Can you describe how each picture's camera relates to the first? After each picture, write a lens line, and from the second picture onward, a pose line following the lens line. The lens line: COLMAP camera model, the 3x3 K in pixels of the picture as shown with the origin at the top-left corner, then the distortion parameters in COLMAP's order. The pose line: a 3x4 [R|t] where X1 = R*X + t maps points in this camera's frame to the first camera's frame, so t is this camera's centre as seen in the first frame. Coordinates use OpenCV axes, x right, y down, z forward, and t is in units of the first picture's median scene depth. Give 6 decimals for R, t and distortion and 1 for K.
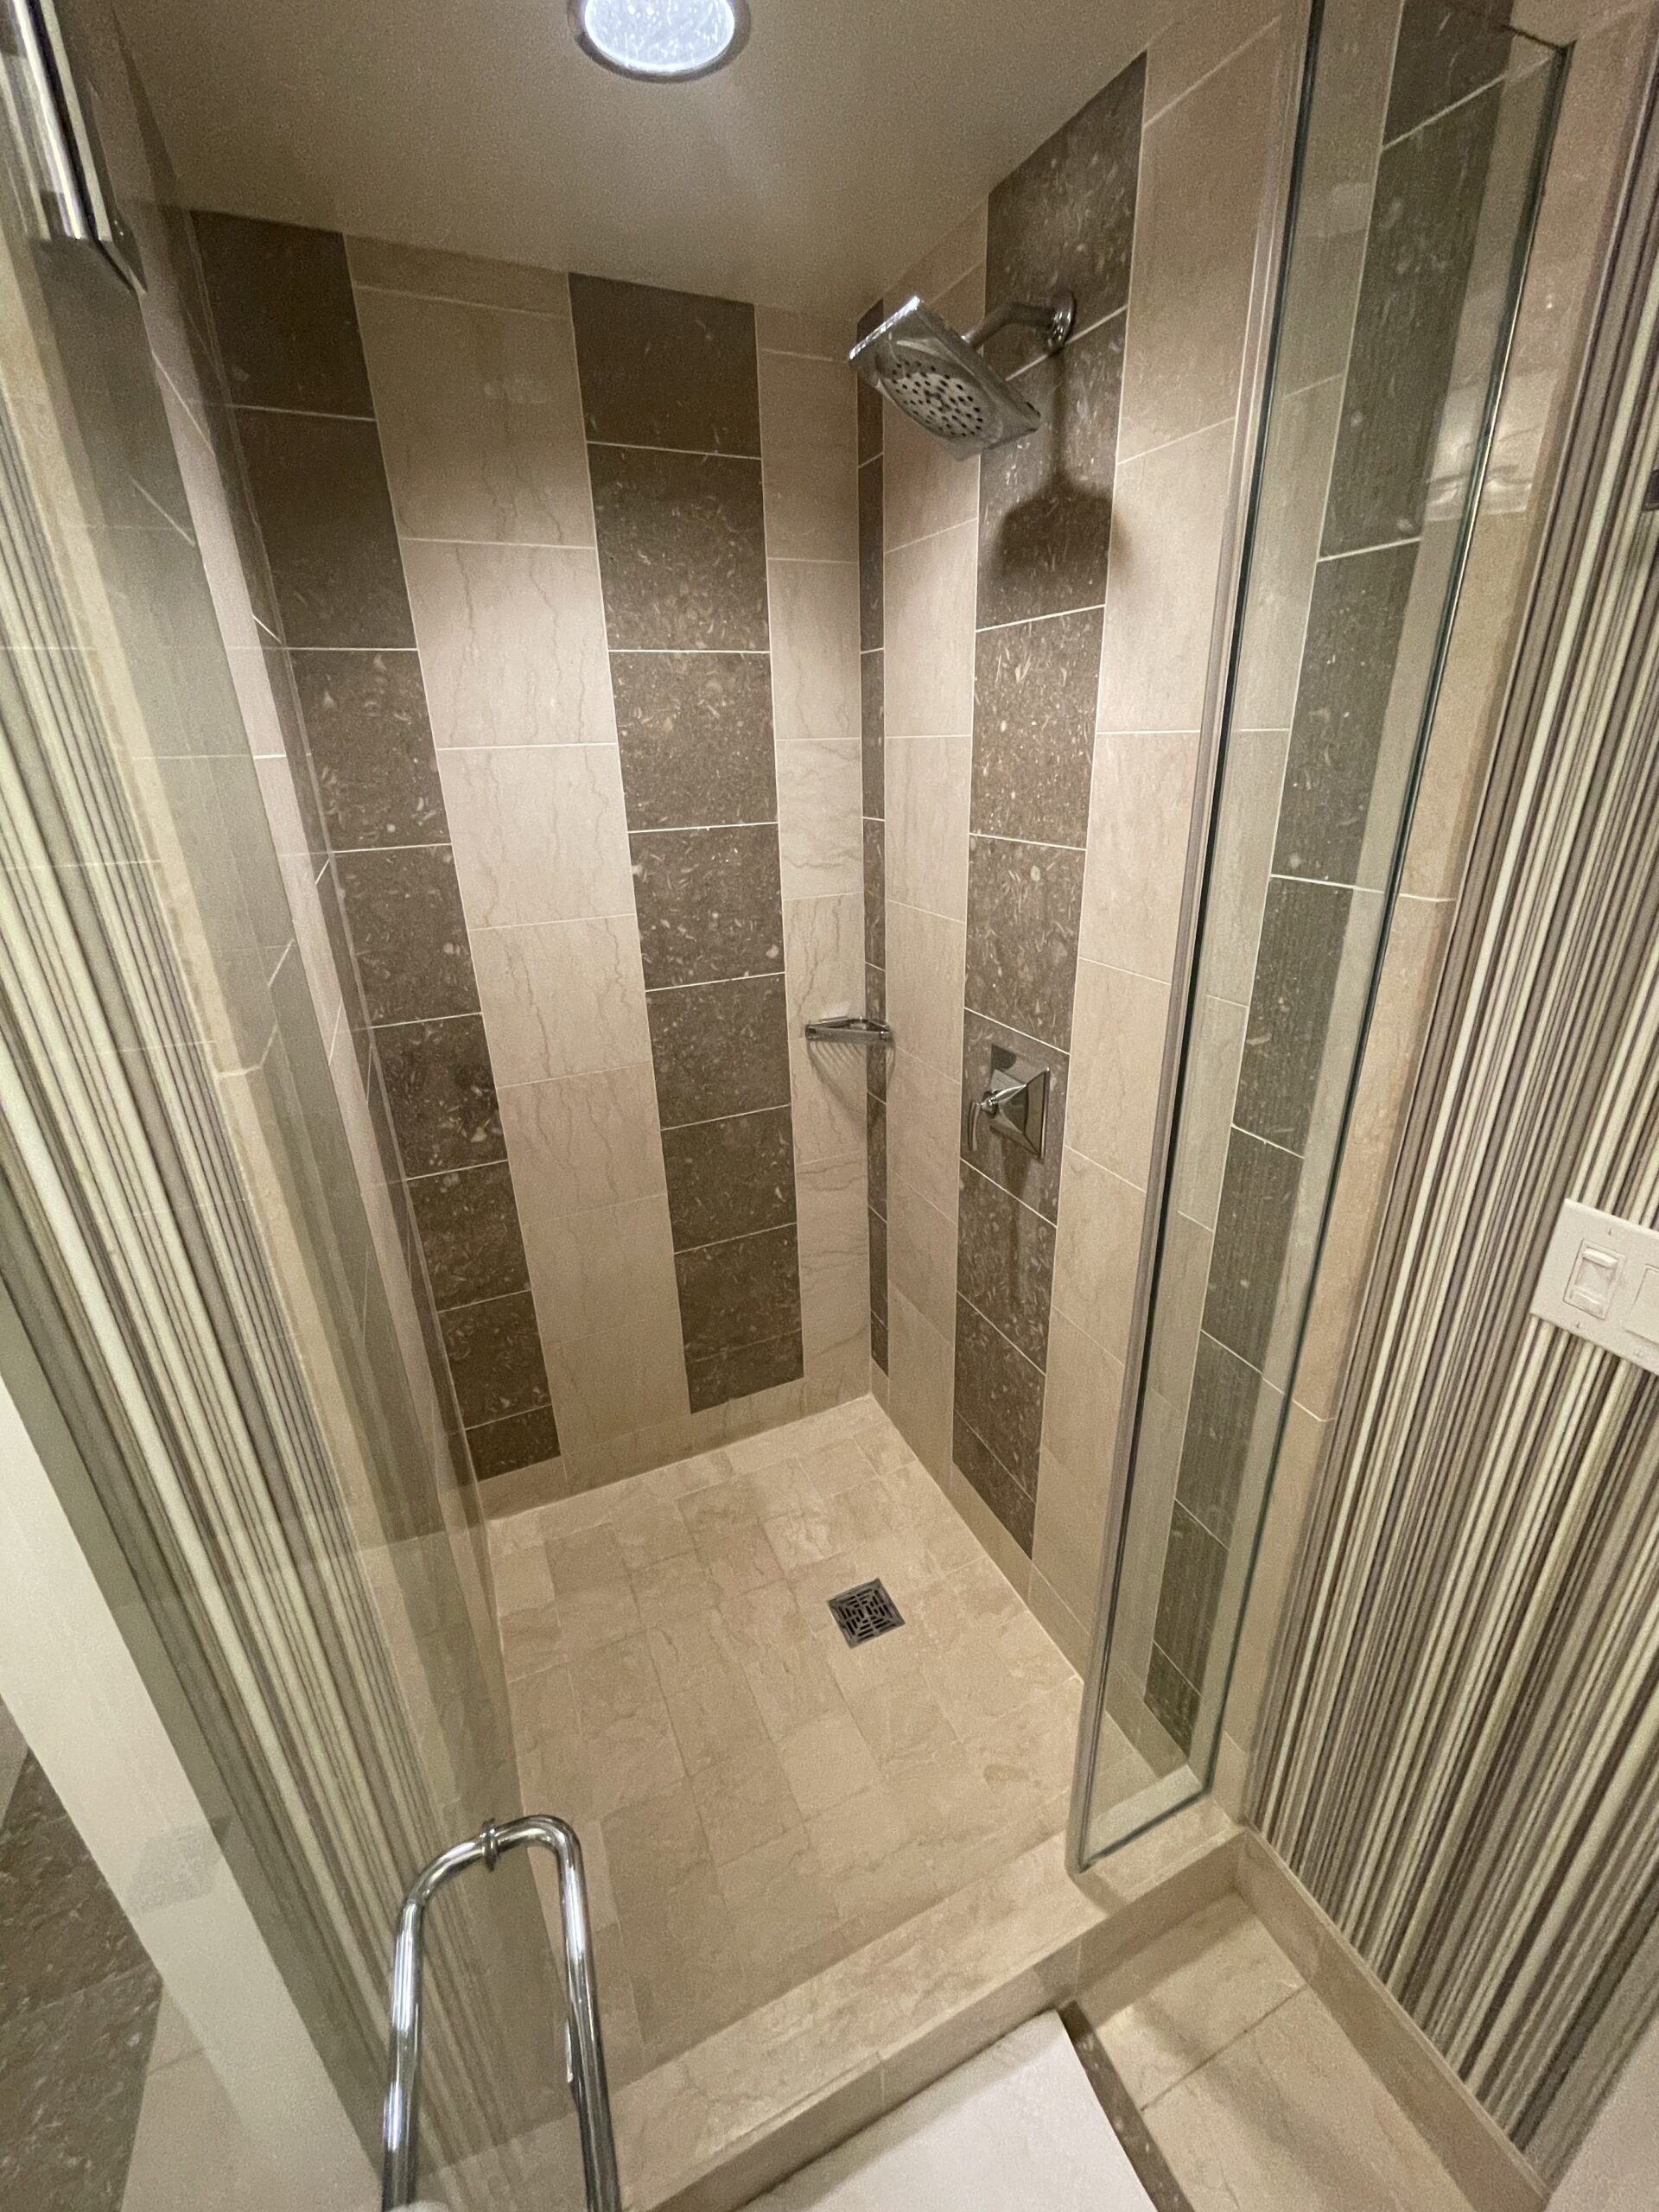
lens RADIAL K [[903.3, 0, 829.5], [0, 903.3, 1106.0], [0, 0, 1]] dist [0.000871, 0.000244]
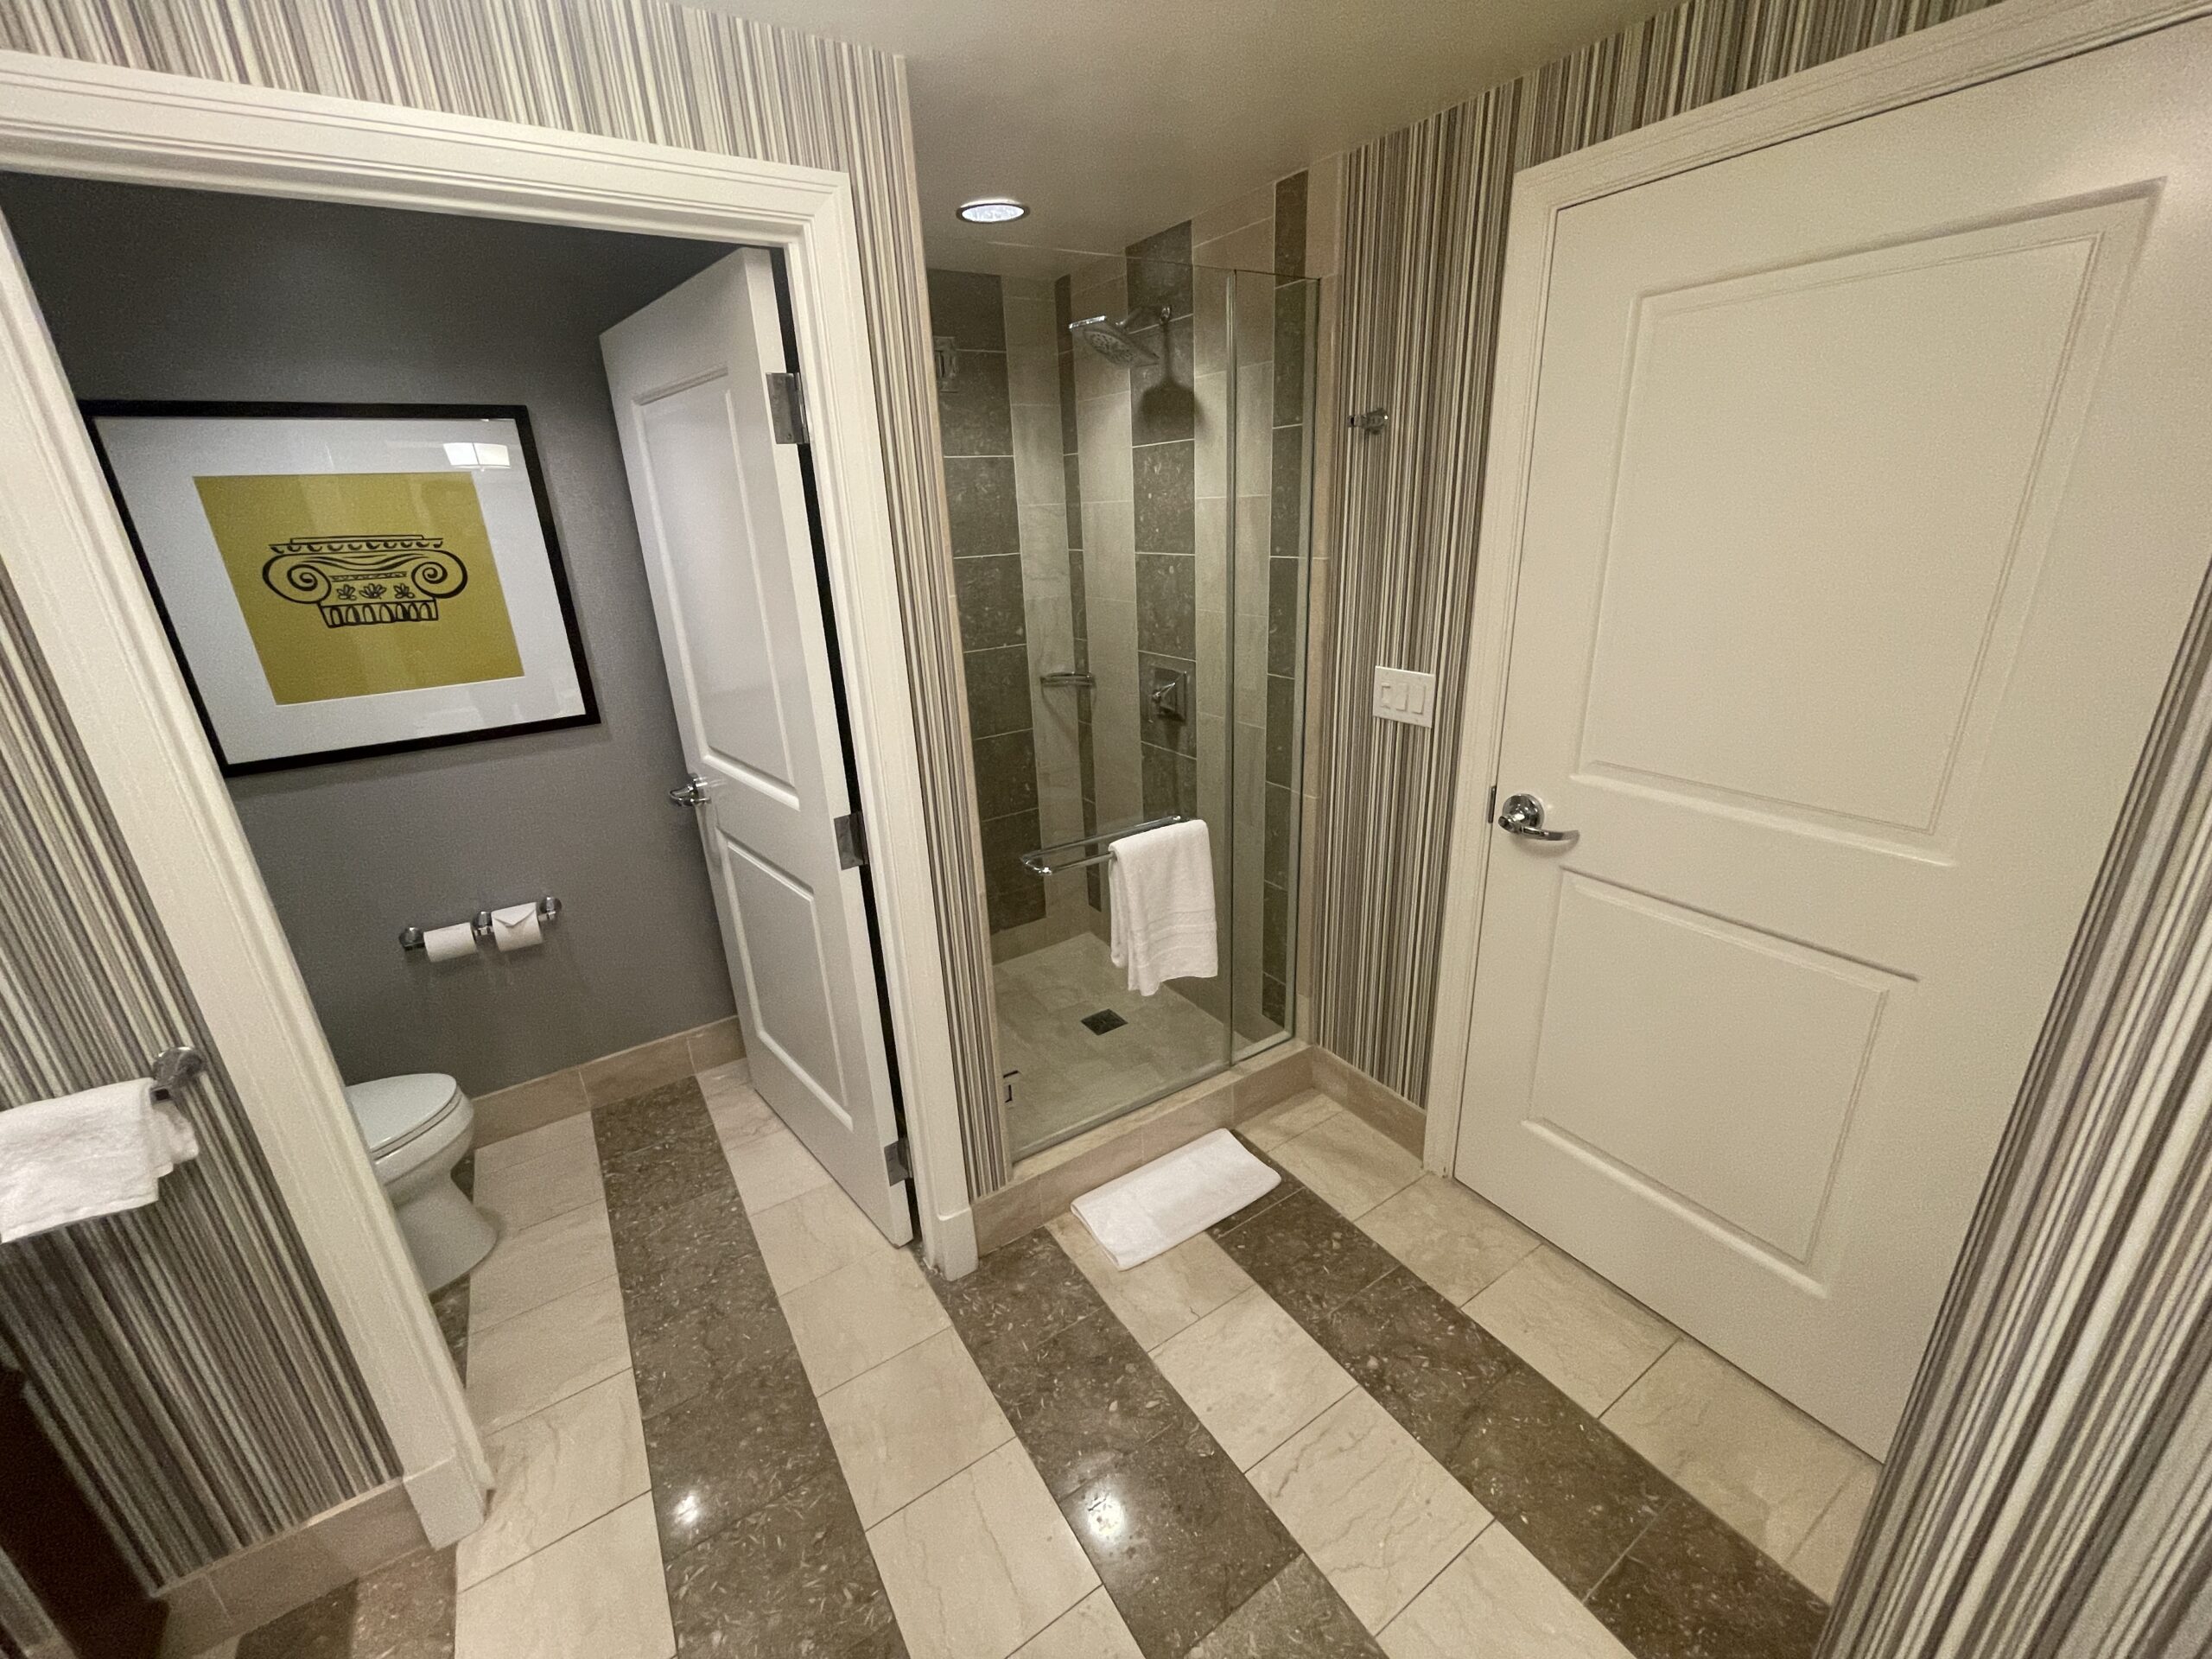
lens RADIAL K [[903.3, 0, 1106.0], [0, 903.3, 829.5], [0, 0, 1]] dist [0.000871, 0.000244]
pose [[0.988079, -0.065046, 0.139534, -0.199962], [0.071086, 0.996717, -0.038748, 0.332364], [-0.136556, 0.048205, 0.989459, -0.799820]]
